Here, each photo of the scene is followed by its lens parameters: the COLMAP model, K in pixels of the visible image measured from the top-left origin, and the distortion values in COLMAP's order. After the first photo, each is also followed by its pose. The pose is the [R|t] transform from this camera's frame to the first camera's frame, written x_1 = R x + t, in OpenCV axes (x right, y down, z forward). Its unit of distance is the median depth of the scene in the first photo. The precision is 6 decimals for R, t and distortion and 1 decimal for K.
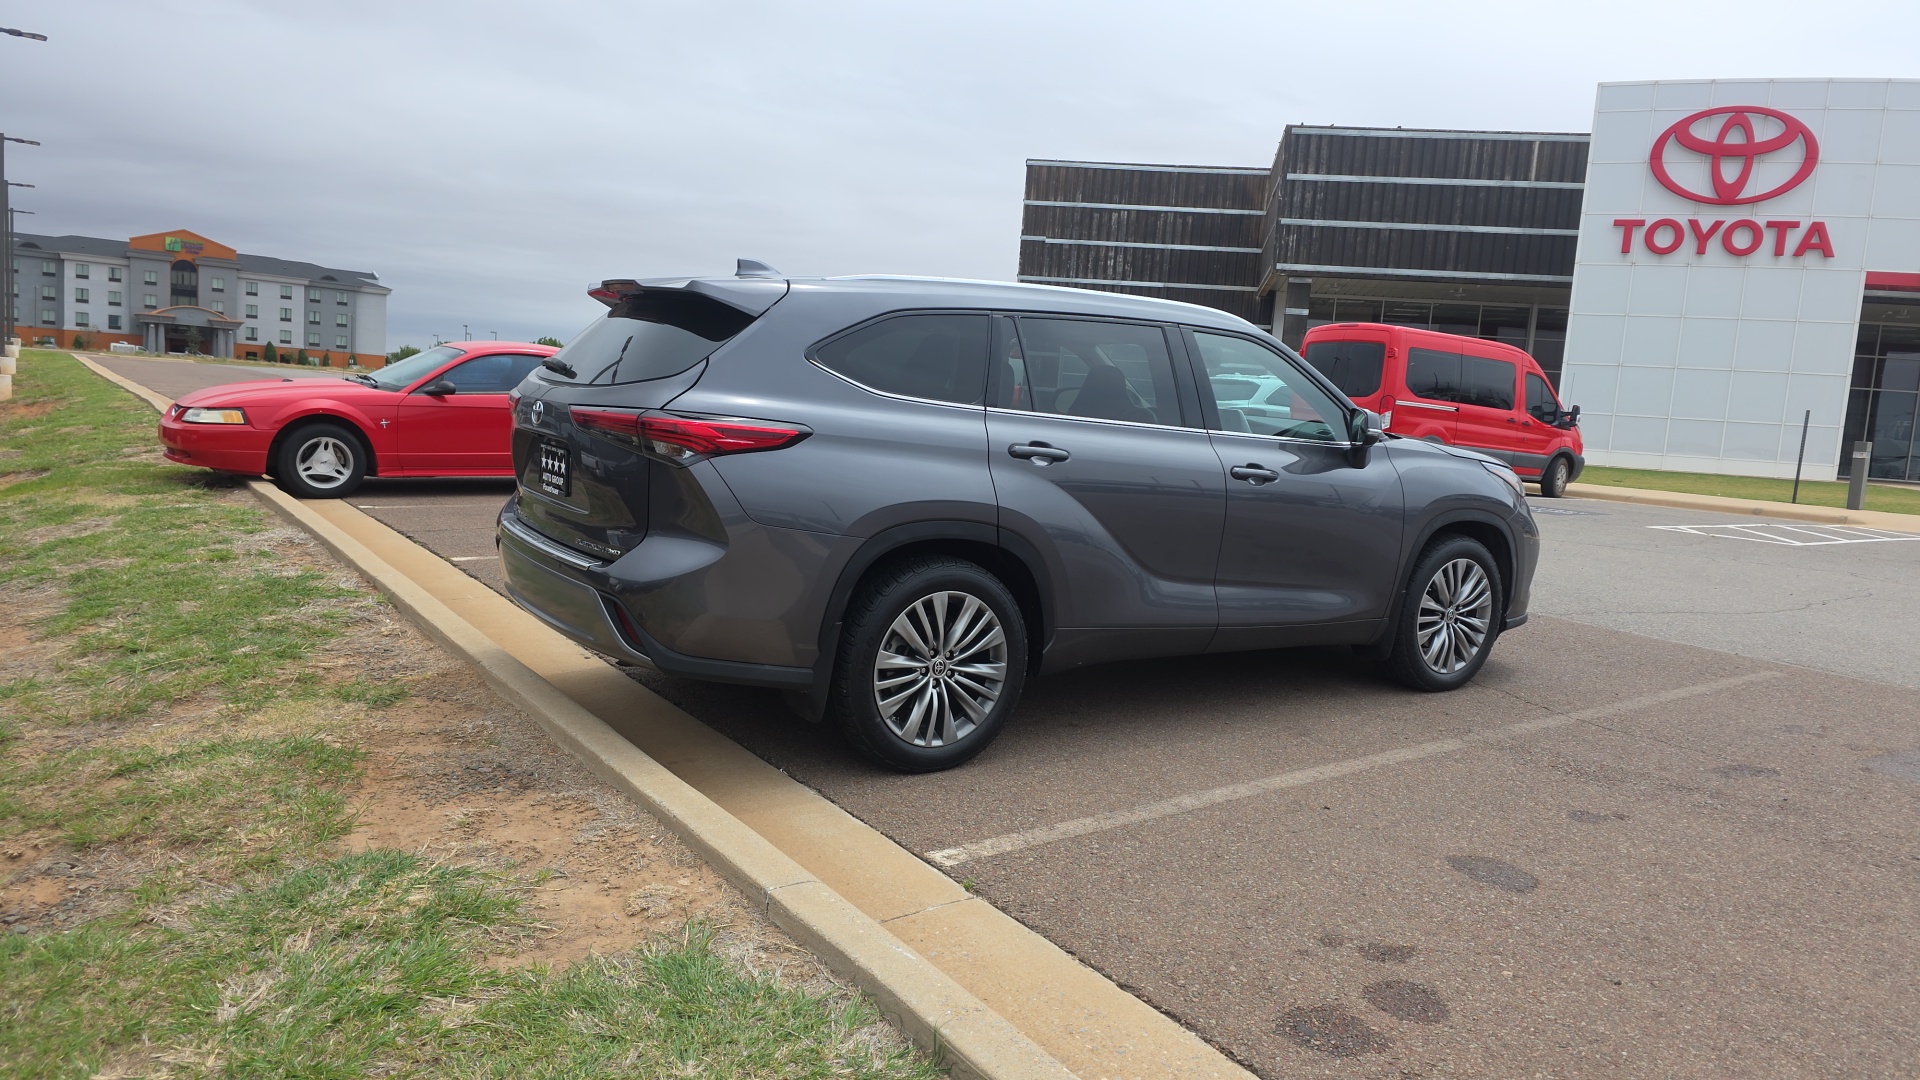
lens RADIAL K [[1297.9, 0, 985.2], [0, 1297.9, 537.0], [0, 0, 1]] dist [0.041842, -0.003507]
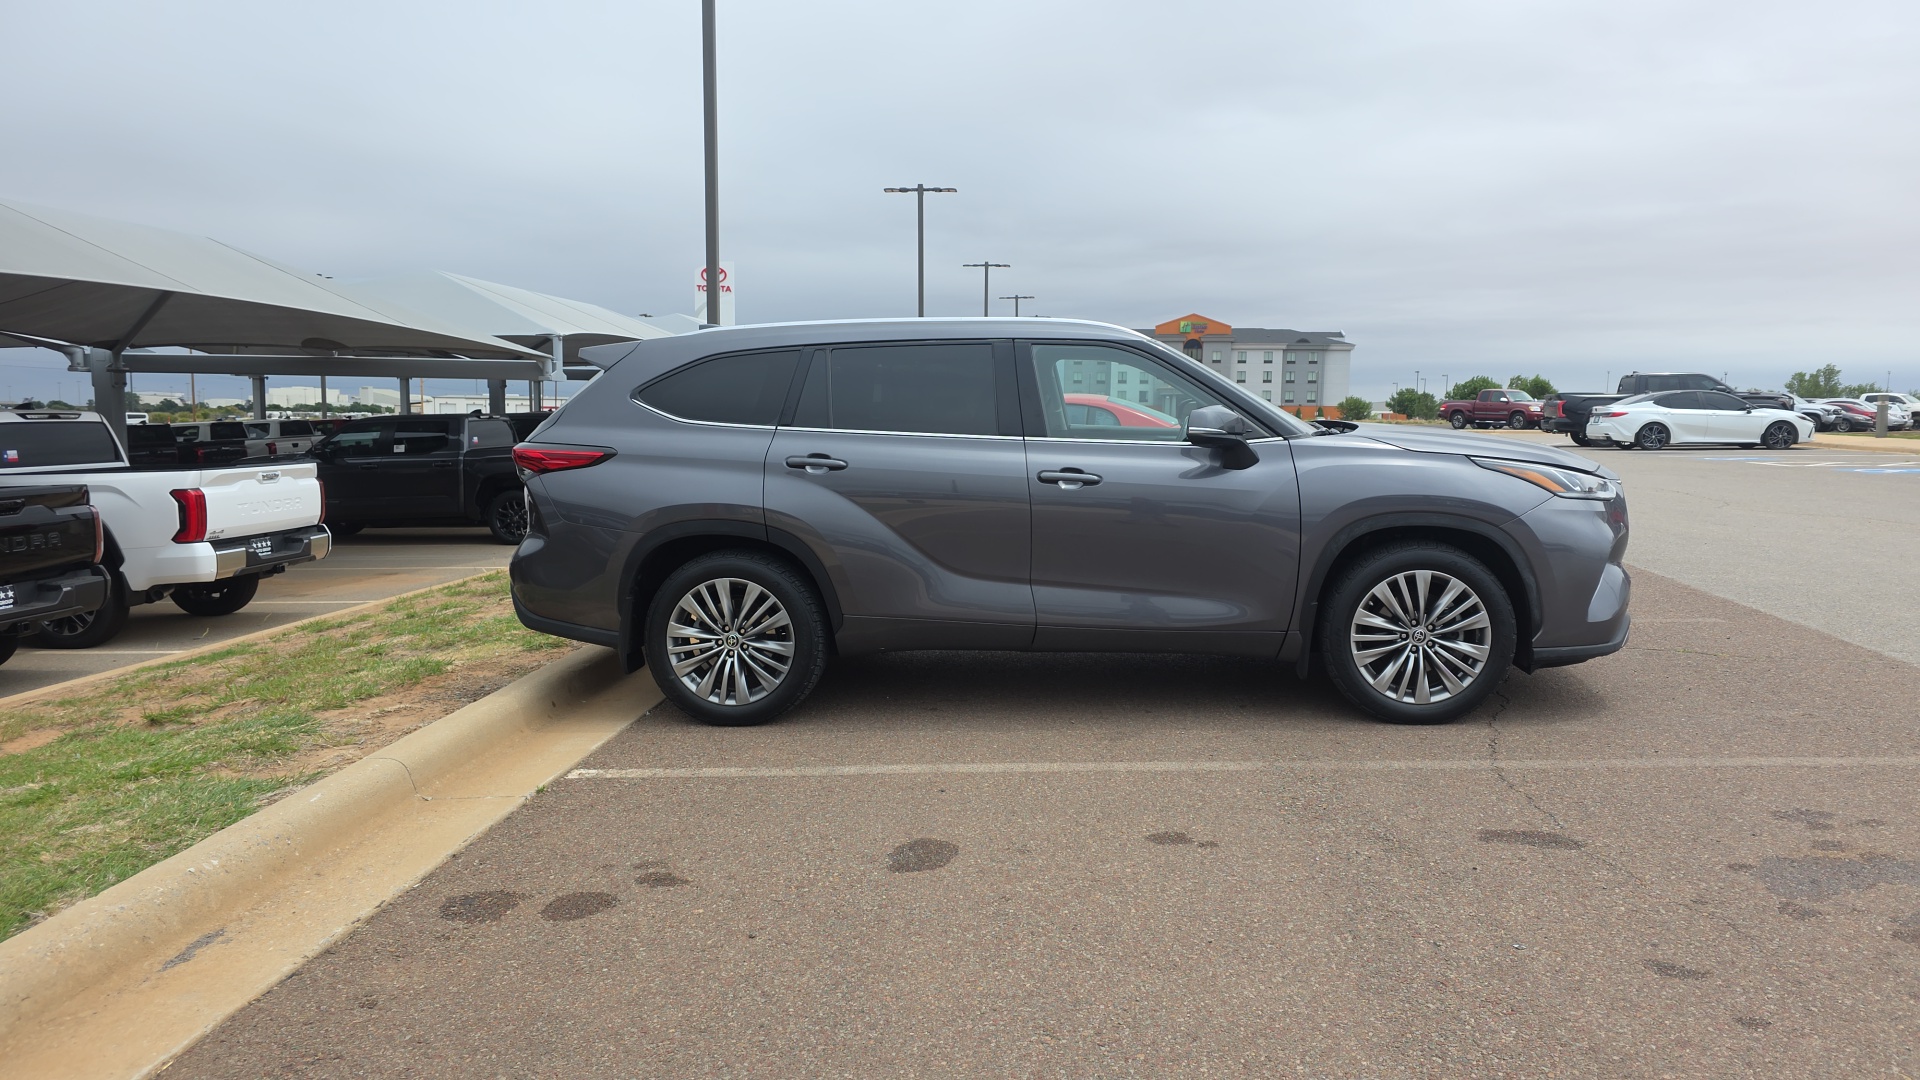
lens RADIAL K [[1286.4, 0, 1006.3], [0, 1286.4, 543.9], [0, 0, 1]] dist [0.074720, -0.078571]
pose [[0.763278, 0.001504, -0.646069, 0.137565], [-0.017990, 0.999659, -0.018927, 0.003955], [0.645820, 0.026070, 0.763044, 0.033645]]
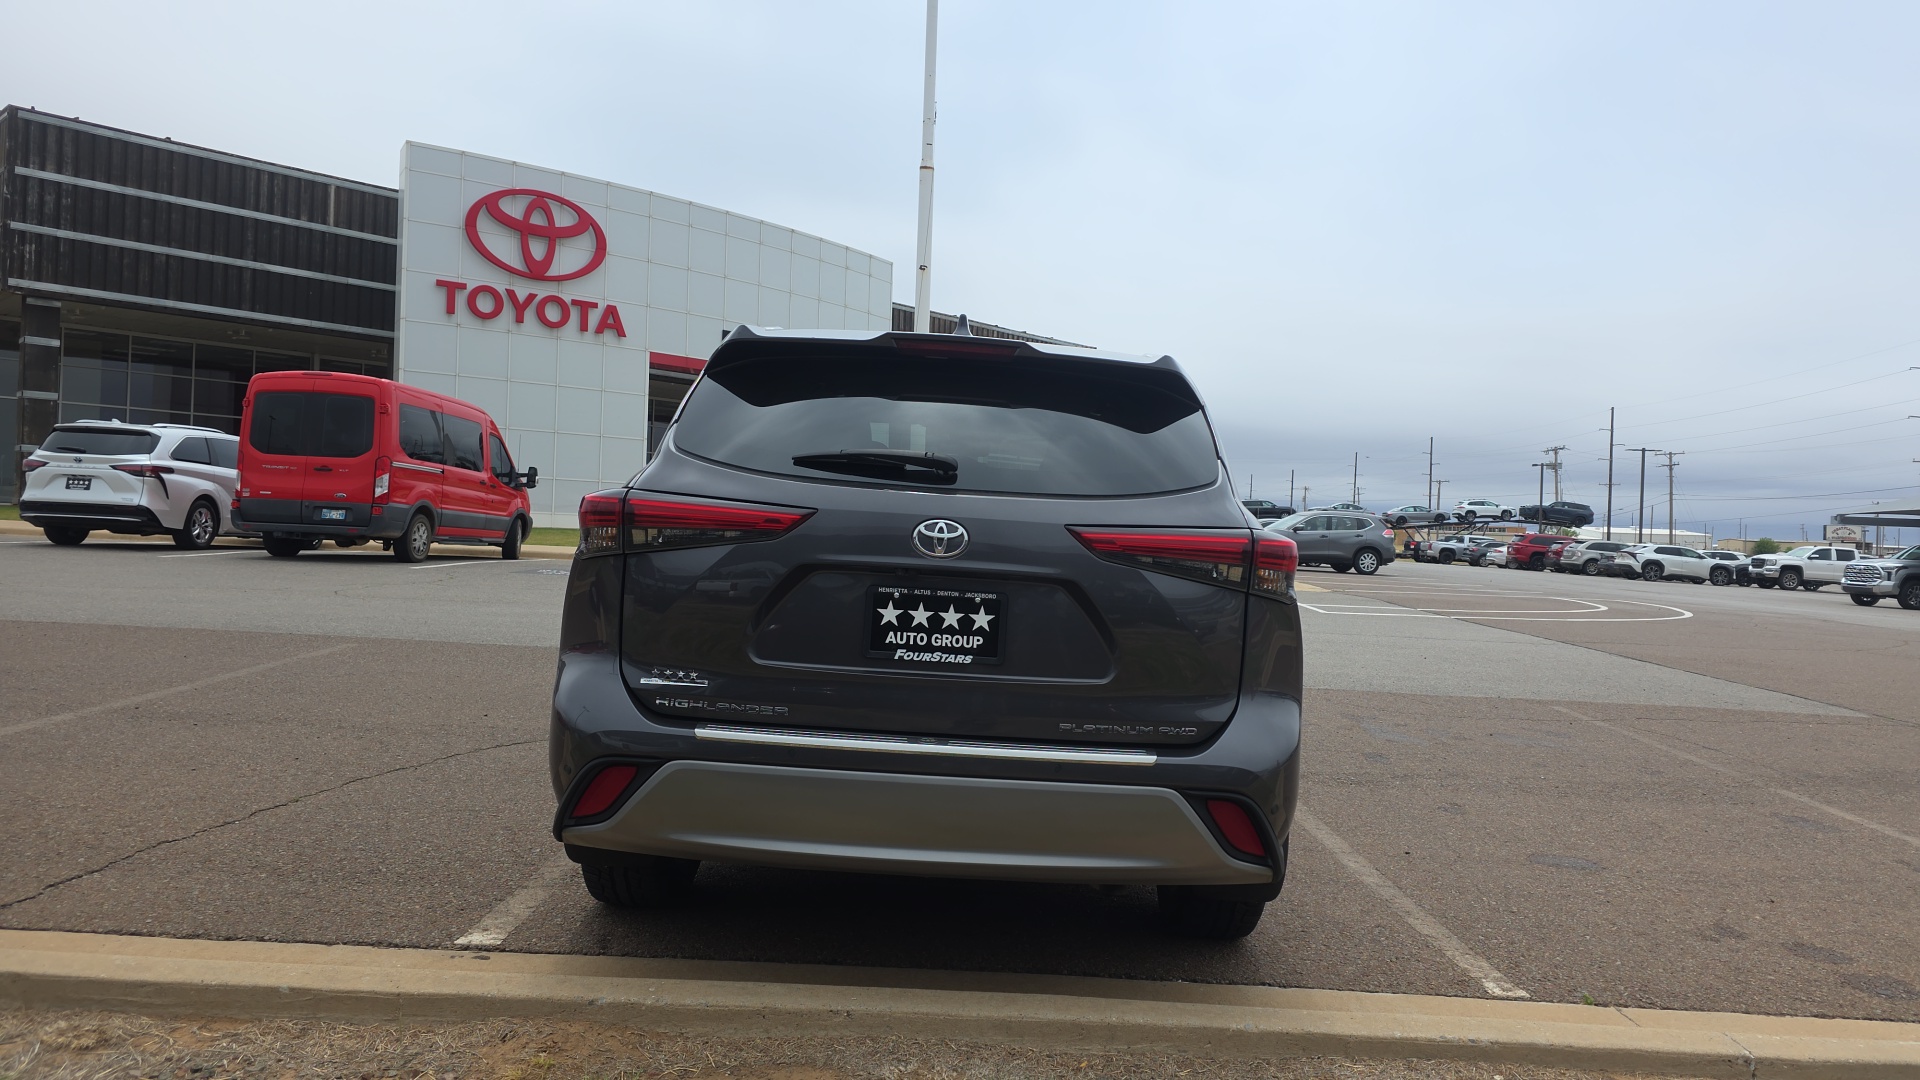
lens RADIAL K [[1299.3, 0, 1027.9], [0, 1299.3, 542.6], [0, 0, 1]] dist [0.005751, -0.004129]
pose [[0.547707, -0.048367, 0.835271, -0.120110], [0.077129, 0.996995, 0.007157, -0.013450], [-0.833107, 0.060504, 0.549792, 0.090872]]
